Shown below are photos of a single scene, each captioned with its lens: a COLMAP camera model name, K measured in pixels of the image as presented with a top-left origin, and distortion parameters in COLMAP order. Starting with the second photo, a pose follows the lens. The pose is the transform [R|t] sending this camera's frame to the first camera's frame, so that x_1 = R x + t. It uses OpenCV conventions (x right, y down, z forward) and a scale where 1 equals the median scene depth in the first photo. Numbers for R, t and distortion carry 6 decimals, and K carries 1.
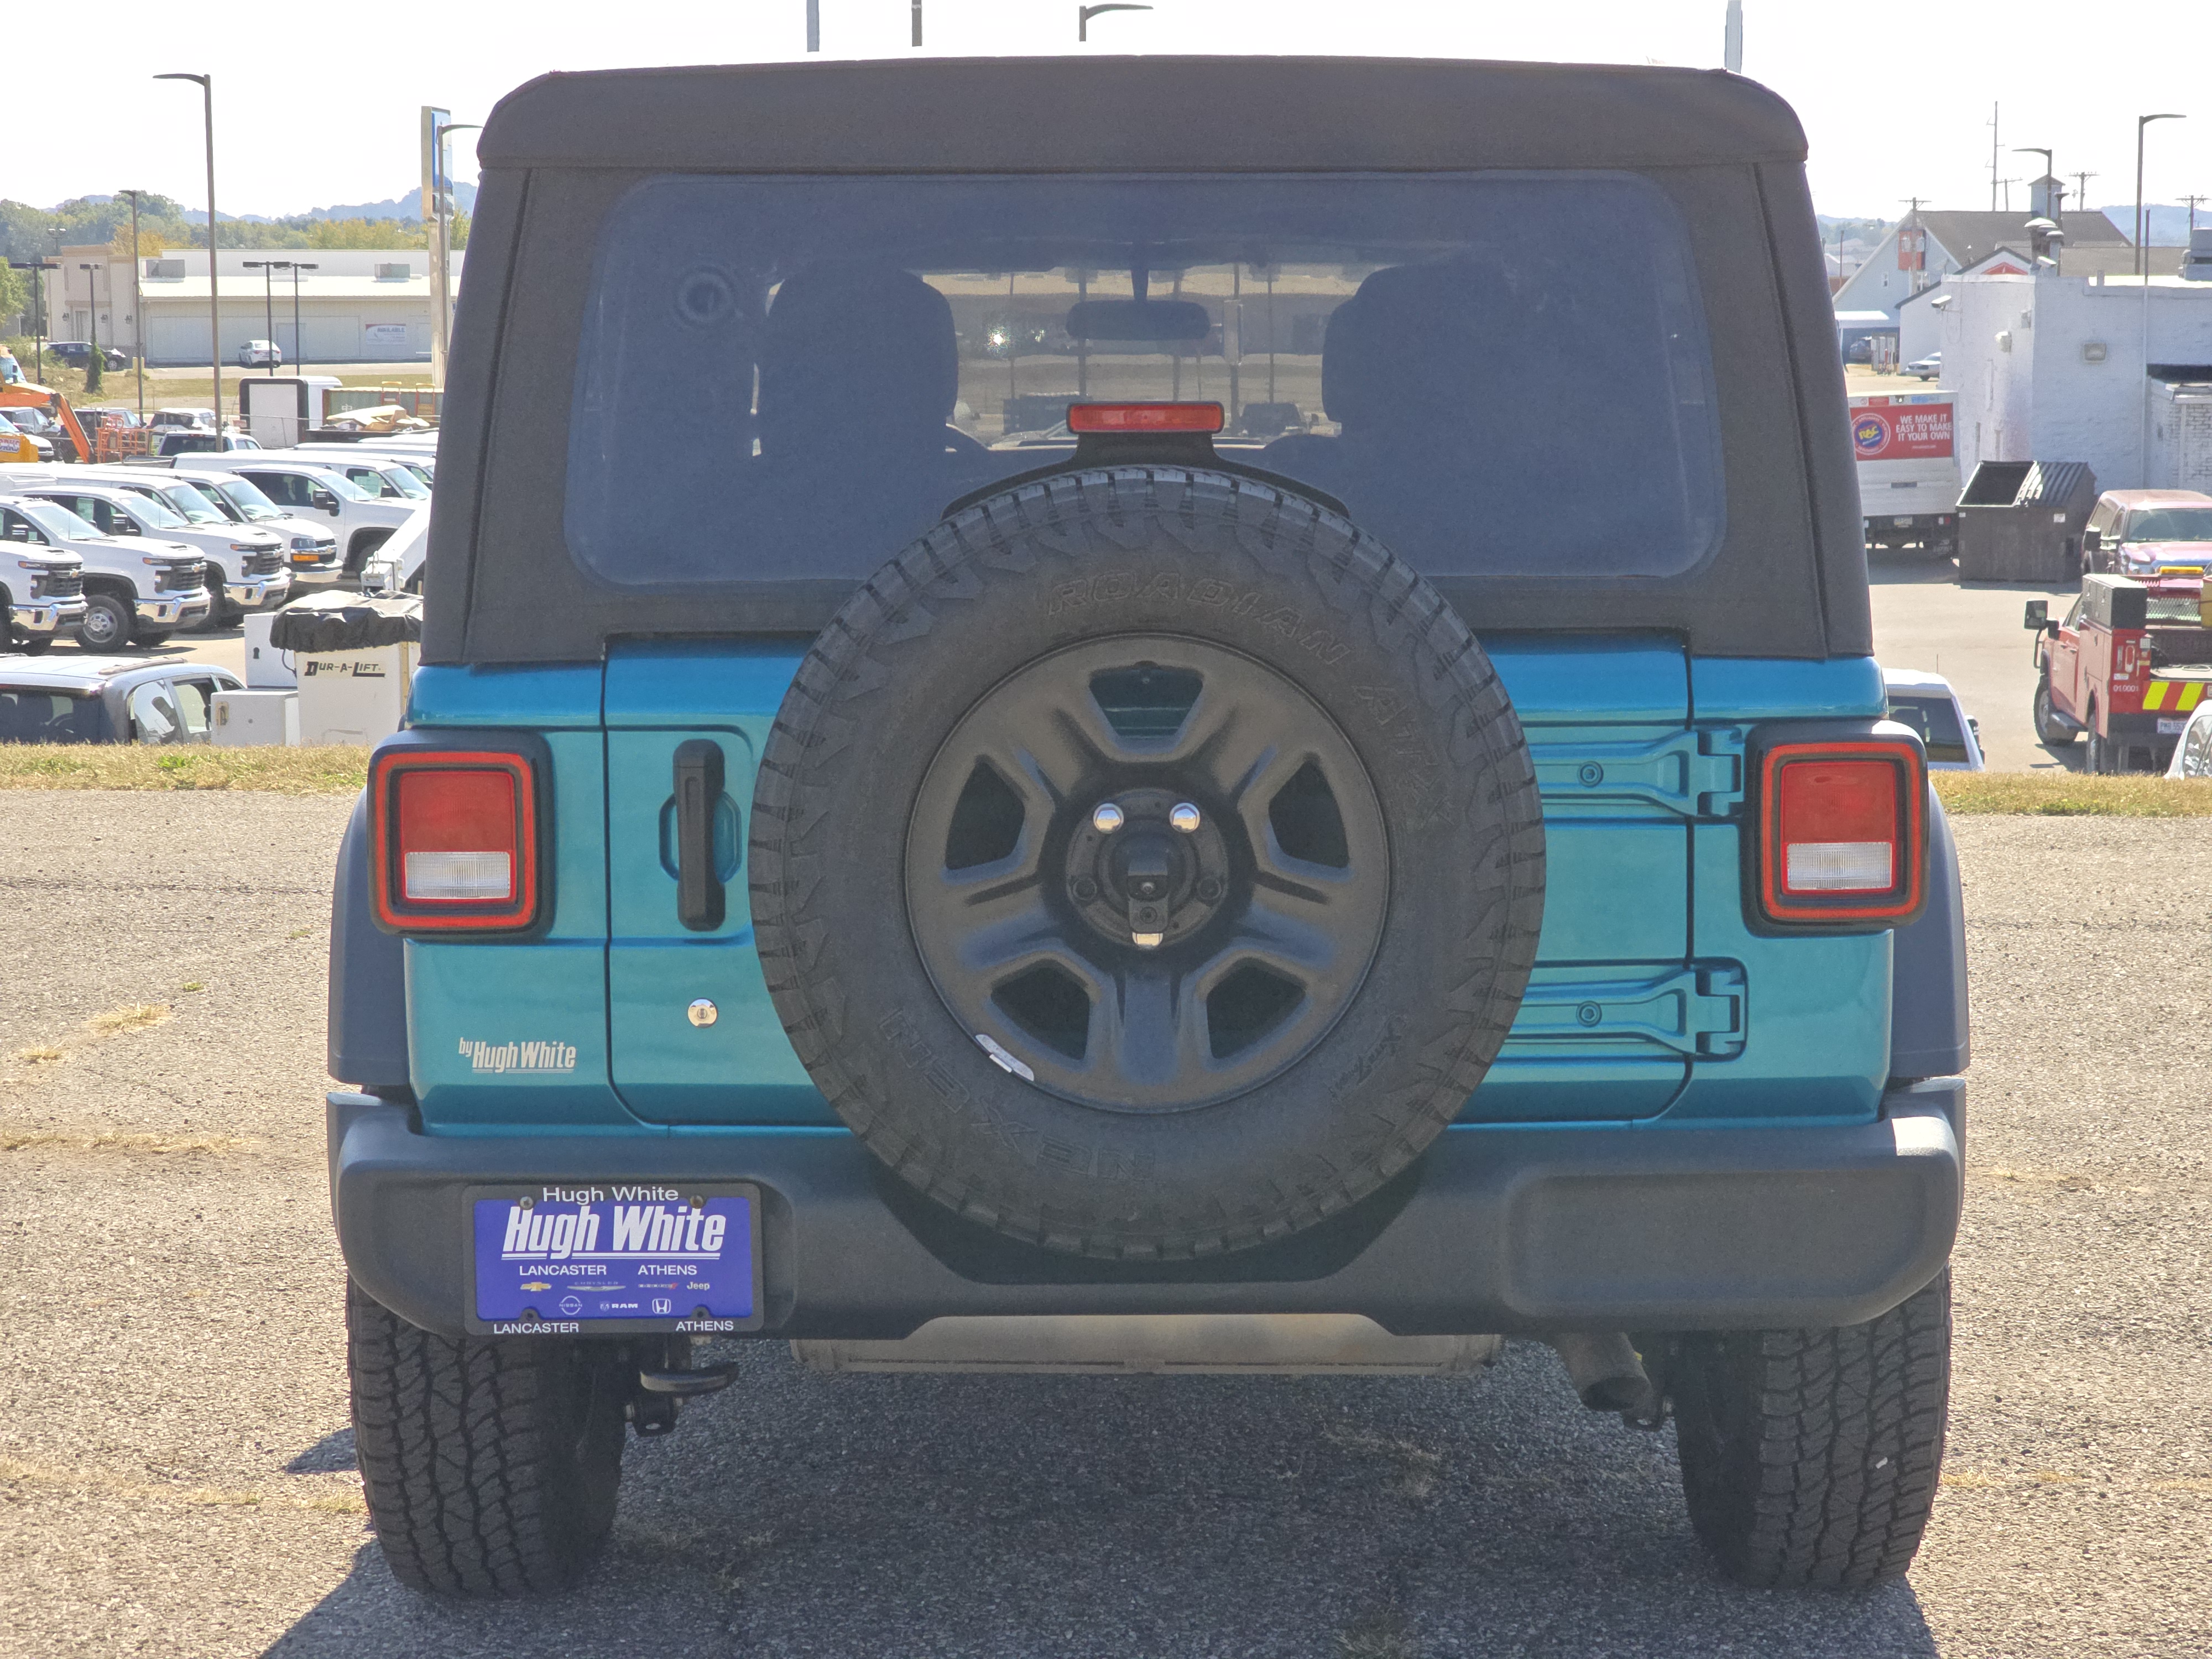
lens RADIAL K [[4350.1, 0, 1106.0], [0, 4350.1, 829.5], [0, 0, 1]] dist [-0.583932, 8.539216]
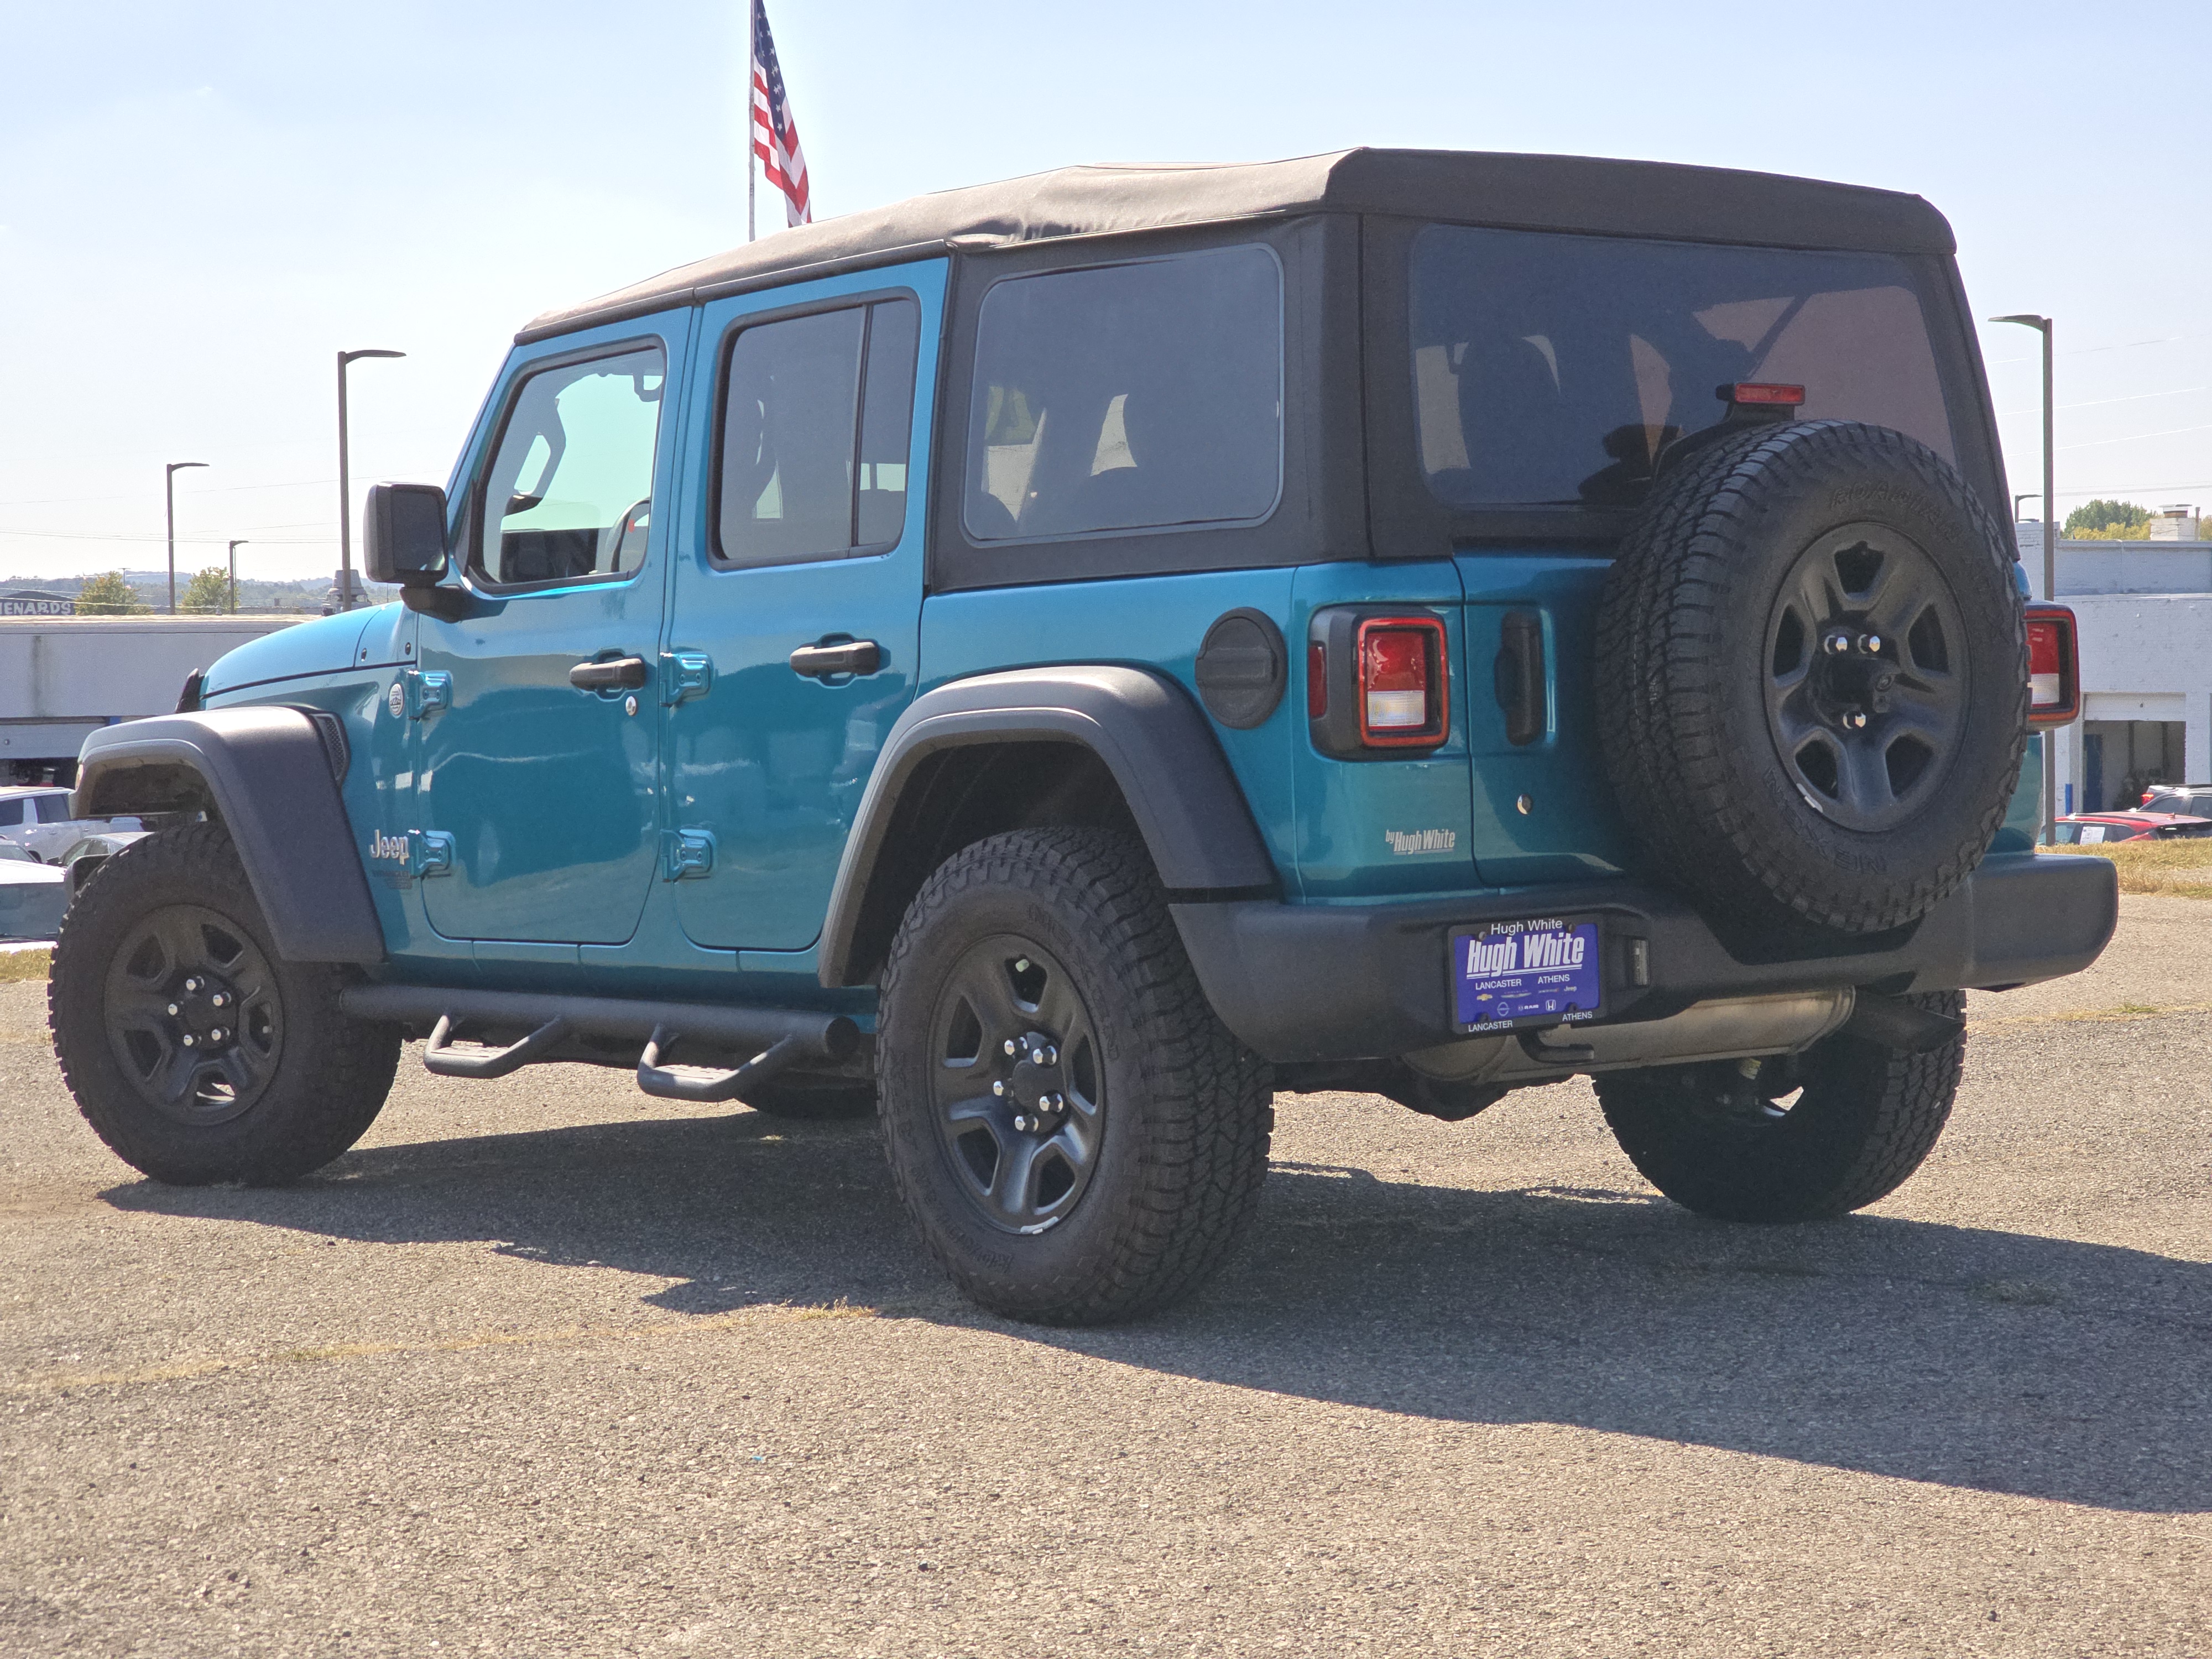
lens RADIAL K [[4350.1, 0, 1106.0], [0, 4350.1, 829.5], [0, 0, 1]] dist [-0.583932, 8.539216]
pose [[0.772886, -0.031786, 0.633748, -1.117869], [0.088276, 0.994419, -0.057781, 0.122488], [-0.628375, 0.100603, 0.771378, -0.012141]]
